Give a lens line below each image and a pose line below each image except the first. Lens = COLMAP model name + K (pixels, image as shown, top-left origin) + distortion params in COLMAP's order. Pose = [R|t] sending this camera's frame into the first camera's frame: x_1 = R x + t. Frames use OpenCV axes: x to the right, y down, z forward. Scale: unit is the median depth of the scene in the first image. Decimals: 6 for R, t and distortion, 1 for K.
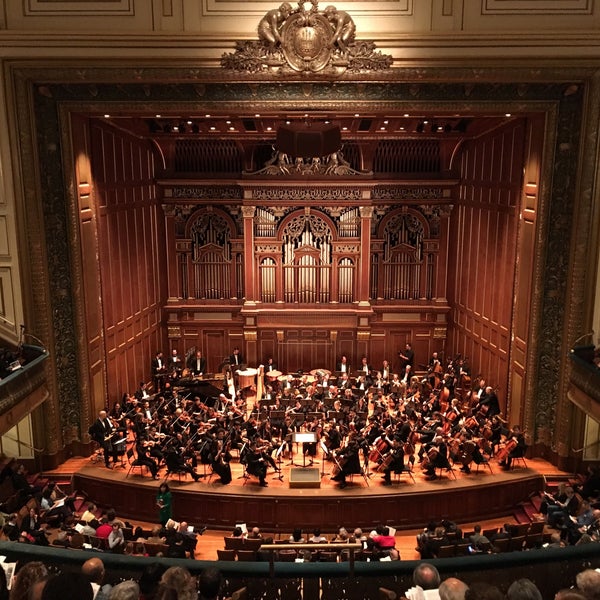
lens RADIAL K [[675.5, 0, 300.0], [0, 675.5, 300.0], [0, 0, 1]] dist [0.053096, -0.050377]
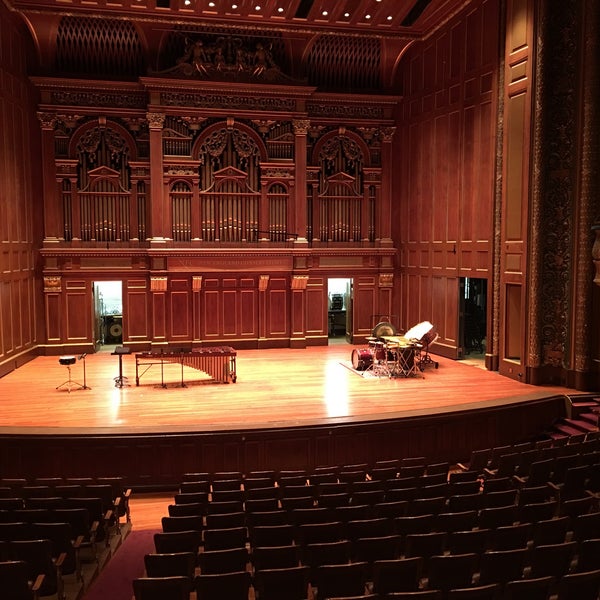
lens RADIAL K [[675.5, 0, 300.0], [0, 675.5, 300.0], [0, 0, 1]] dist [0.053096, -0.050377]
pose [[0.972363, -0.020516, 0.232571, -0.099145], [0.049327, 0.991698, -0.118753, 0.175457], [-0.228204, 0.126943, 0.965302, 0.219448]]
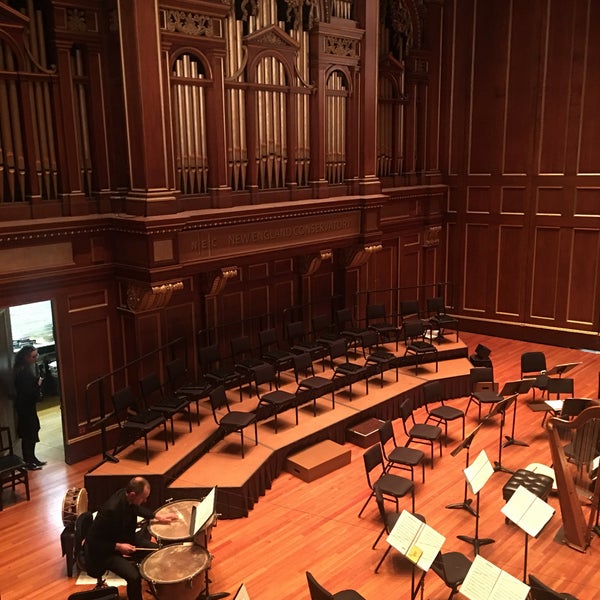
lens RADIAL K [[675.5, 0, 300.0], [0, 675.5, 300.0], [0, 0, 1]] dist [0.053096, -0.050377]
pose [[0.678968, -0.171375, 0.713886, -0.272938], [0.168274, 0.982815, 0.075891, 0.041889], [-0.714623, 0.068601, 0.696138, 0.732416]]
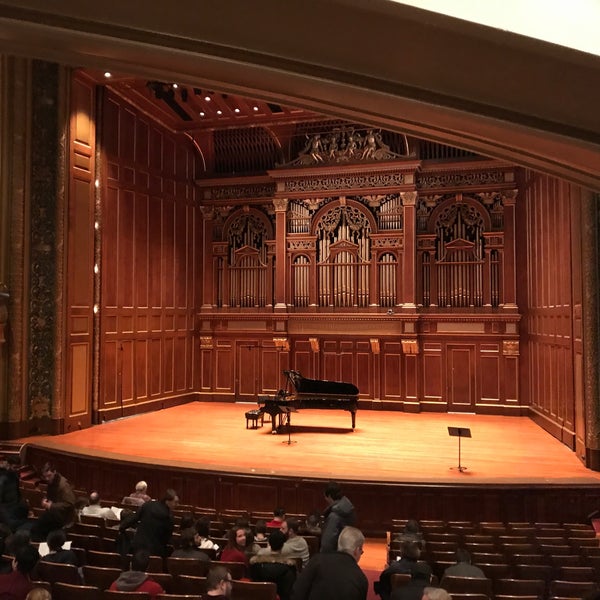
lens RADIAL K [[645.4, 0, 292.6], [0, 645.4, 289.4], [0, 0, 1]] dist [0.180152, -0.585476]
pose [[0.957980, -0.009665, -0.286671, 0.189898], [-0.060930, 0.969766, -0.236309, 0.187343], [0.280288, 0.243846, 0.928428, 0.202209]]
